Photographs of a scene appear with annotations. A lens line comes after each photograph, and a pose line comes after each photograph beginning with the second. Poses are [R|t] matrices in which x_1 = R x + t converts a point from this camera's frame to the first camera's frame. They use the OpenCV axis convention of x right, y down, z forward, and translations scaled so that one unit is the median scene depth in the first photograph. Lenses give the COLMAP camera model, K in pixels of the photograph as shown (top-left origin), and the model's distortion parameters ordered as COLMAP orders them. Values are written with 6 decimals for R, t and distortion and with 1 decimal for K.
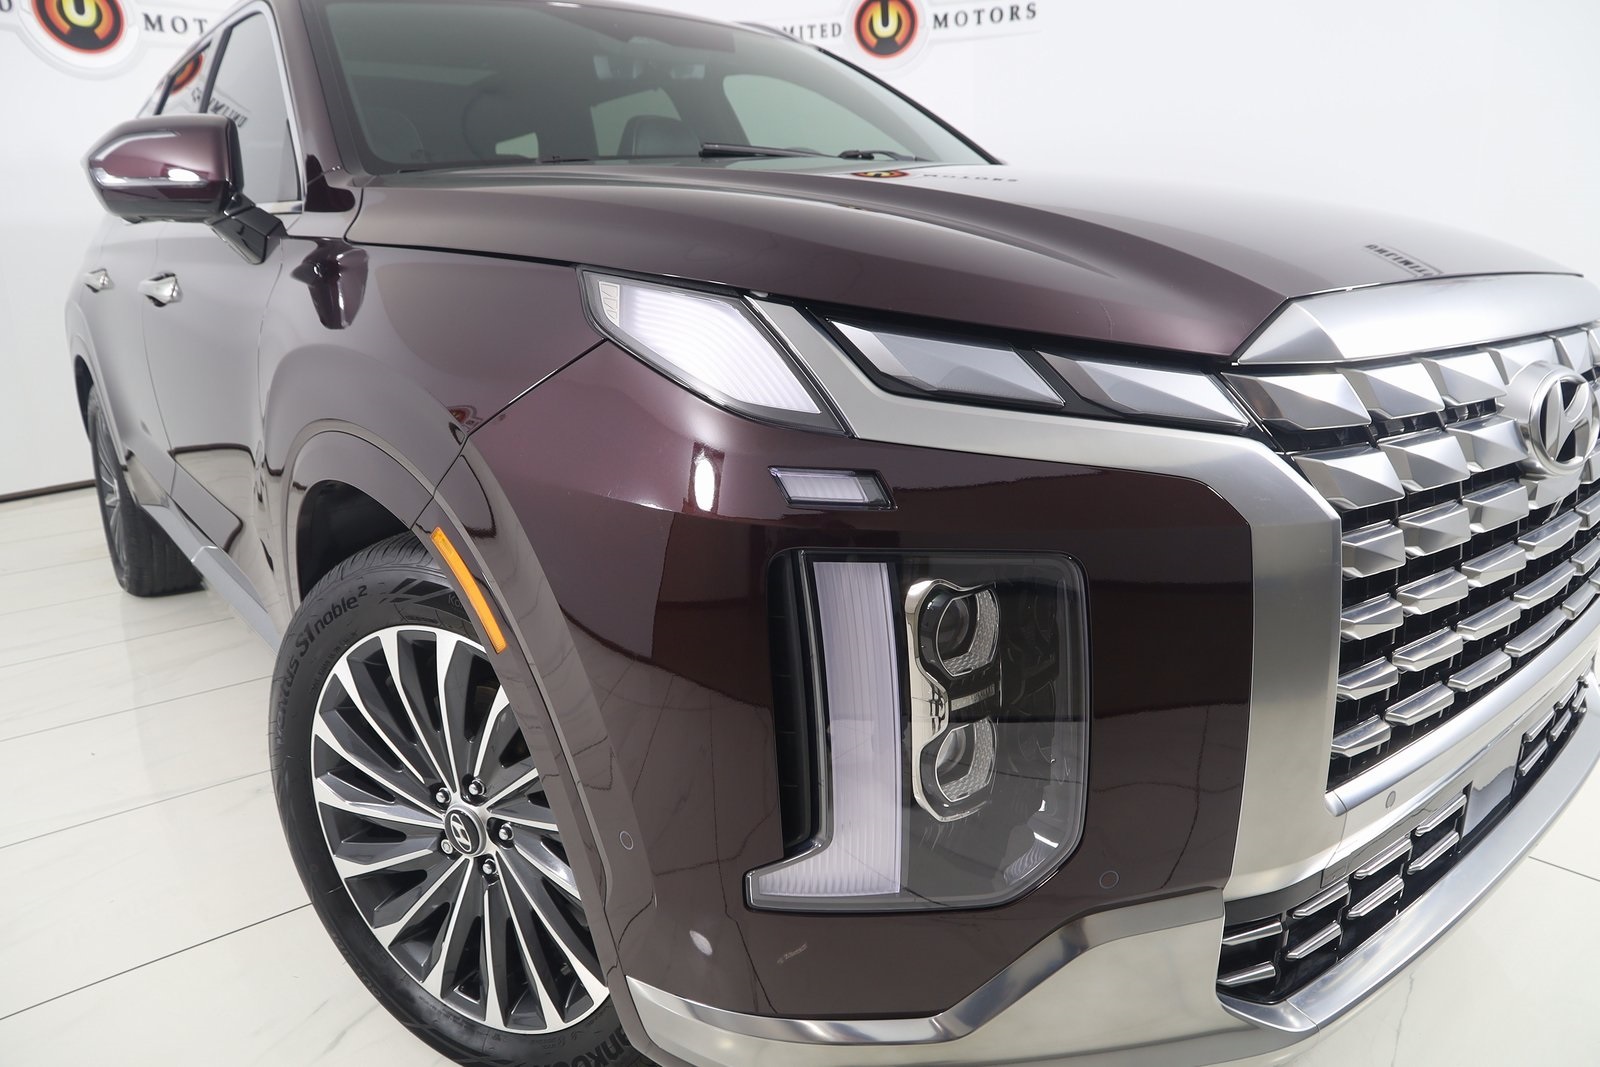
lens RADIAL K [[1070.0, 0, 810.9], [0, 1070.0, 521.2], [0, 0, 1]] dist [-0.104032, 0.049729]
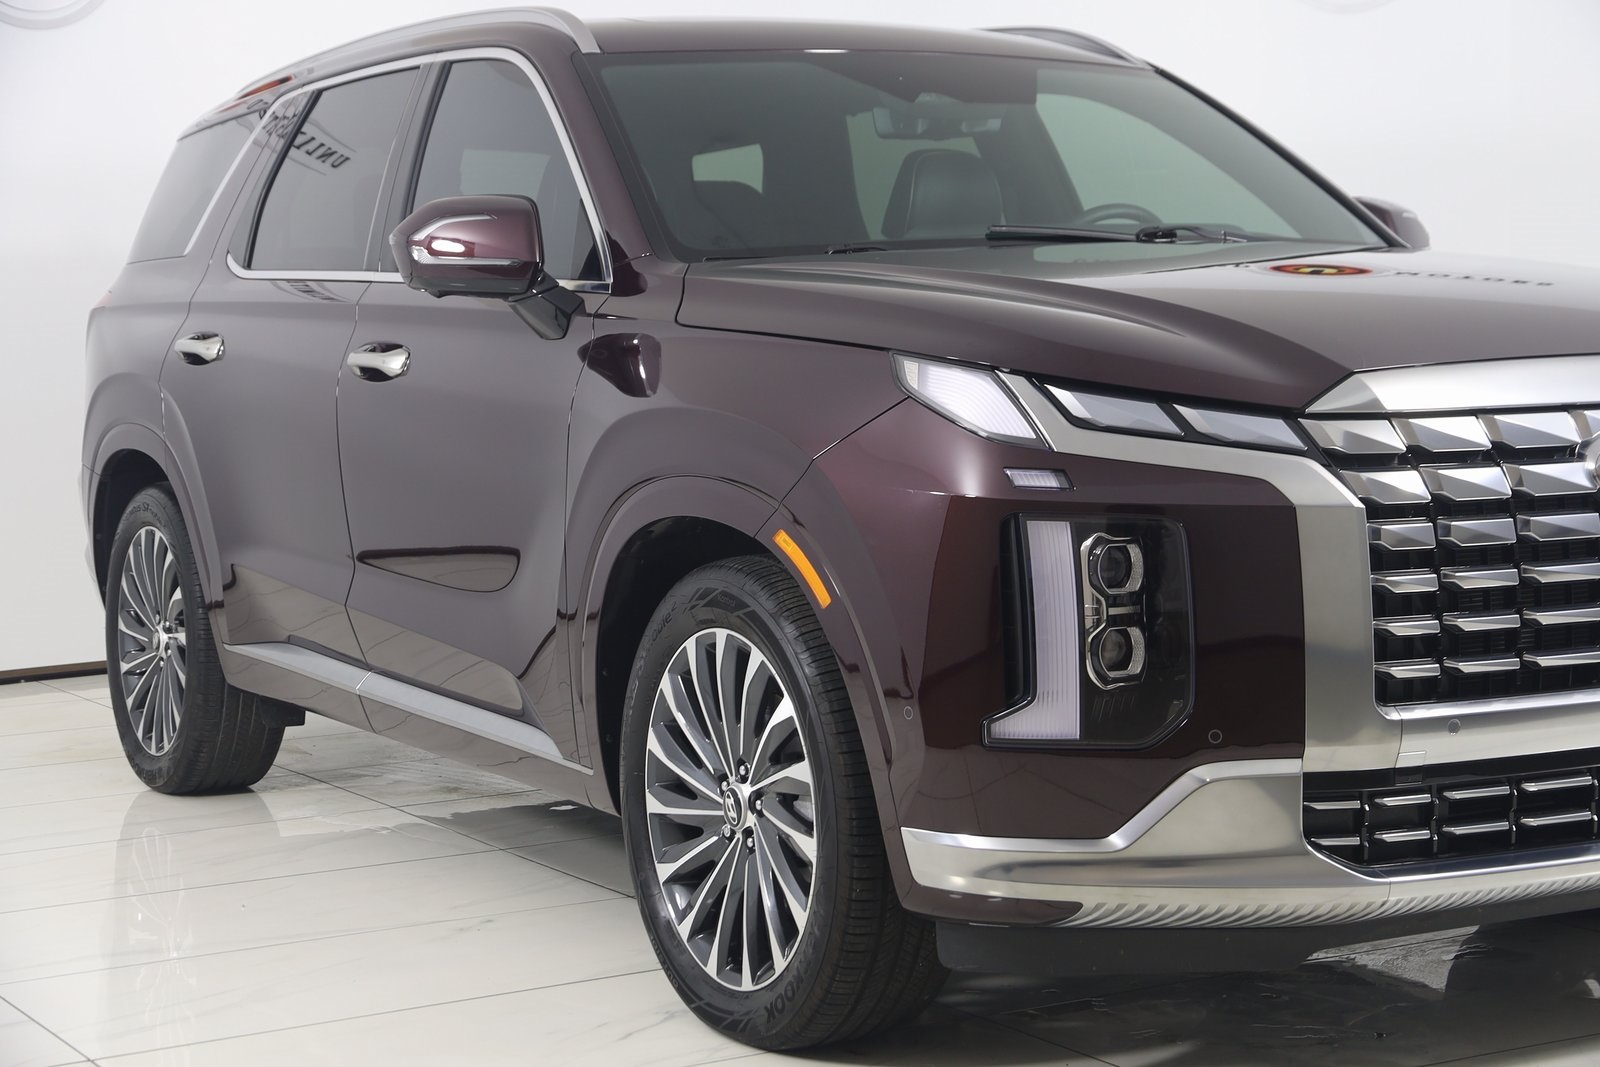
lens RADIAL K [[2636.9, 0, 799.3], [0, 2636.9, 513.8], [0, 0, 1]] dist [0.096483, 0.000000]
pose [[0.982537, 0.016715, -0.185314, 0.368744], [-0.047661, 0.985337, -0.163826, 0.635540], [0.179859, 0.169797, 0.968927, -2.737573]]
